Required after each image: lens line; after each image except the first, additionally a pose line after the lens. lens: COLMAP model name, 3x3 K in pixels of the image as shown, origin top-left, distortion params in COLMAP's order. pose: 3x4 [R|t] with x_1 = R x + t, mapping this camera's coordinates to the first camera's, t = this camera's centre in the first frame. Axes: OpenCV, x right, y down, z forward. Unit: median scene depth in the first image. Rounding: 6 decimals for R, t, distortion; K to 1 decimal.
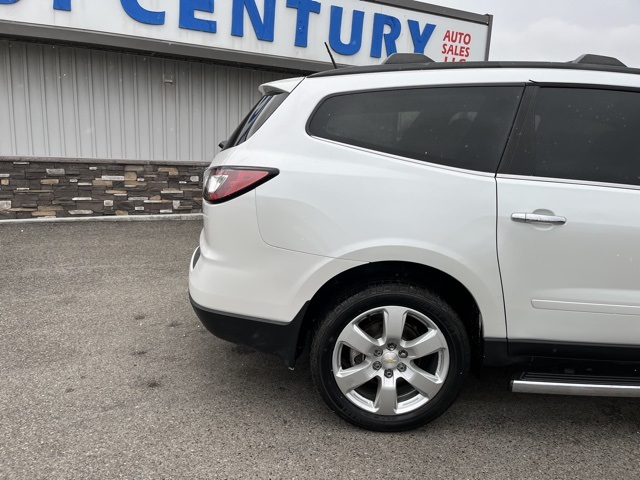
lens RADIAL K [[481.5, 0, 313.5], [0, 481.5, 244.2], [0, 0, 1]] dist [0.050681, -0.060667]
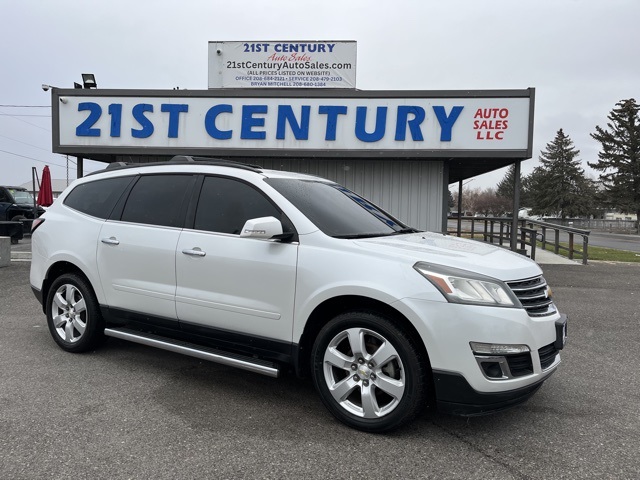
lens RADIAL K [[481.5, 0, 317.7], [0, 481.5, 233.9], [0, 0, 1]] dist [0.050681, -0.060667]
pose [[0.853794, -0.003833, -0.520597, 0.666917], [-0.087347, 0.984743, -0.150502, 0.042525], [0.513231, 0.173971, 0.840433, -0.070702]]
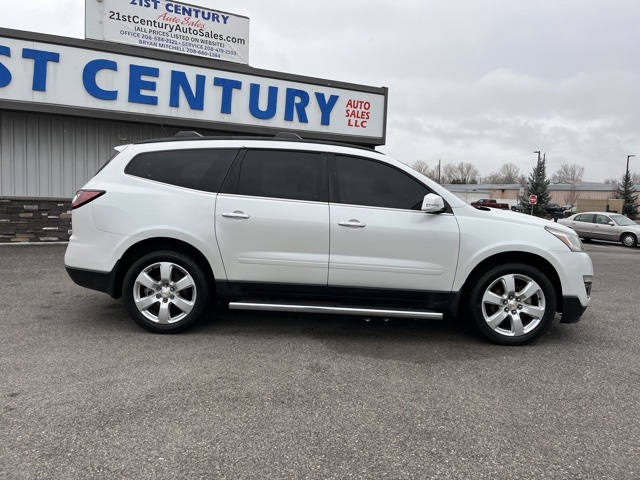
lens RADIAL K [[478.7, 0, 317.2], [0, 478.7, 235.2], [0, 0, 1]] dist [0.055331, -0.067643]
pose [[0.999979, -0.004833, -0.004273, 0.242431], [0.004315, 0.993482, -0.113910, 0.075436], [0.004795, 0.113889, 0.993482, -0.277264]]
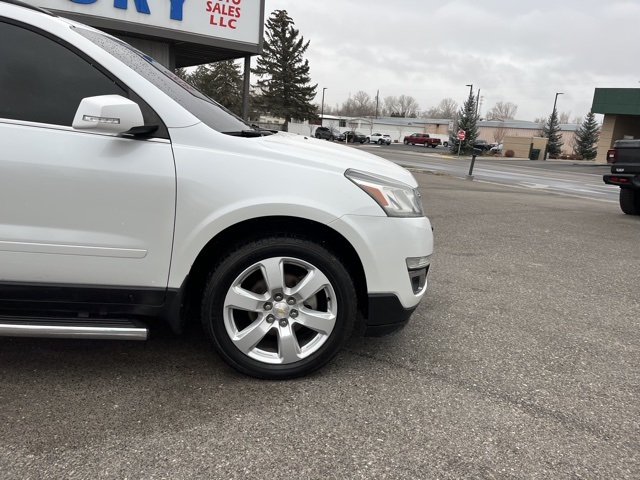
lens RADIAL K [[478.7, 0, 317.1], [0, 478.7, 236.0], [0, 0, 1]] dist [0.055331, -0.067643]
pose [[0.992734, 0.006076, 0.120174, 0.465511], [-0.009772, 0.999496, 0.030189, 0.032773], [-0.119930, -0.031144, 0.992294, -0.003276]]
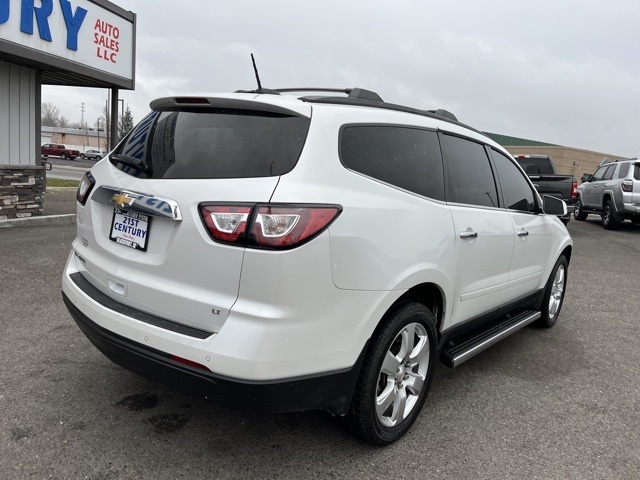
lens RADIAL K [[481.5, 0, 311.8], [0, 481.5, 242.4], [0, 0, 1]] dist [0.050681, -0.060667]
pose [[0.646615, -0.103833, 0.755716, -0.250111], [0.093702, 0.994002, 0.056399, -0.044190], [-0.757039, 0.034344, 0.652466, 0.138039]]
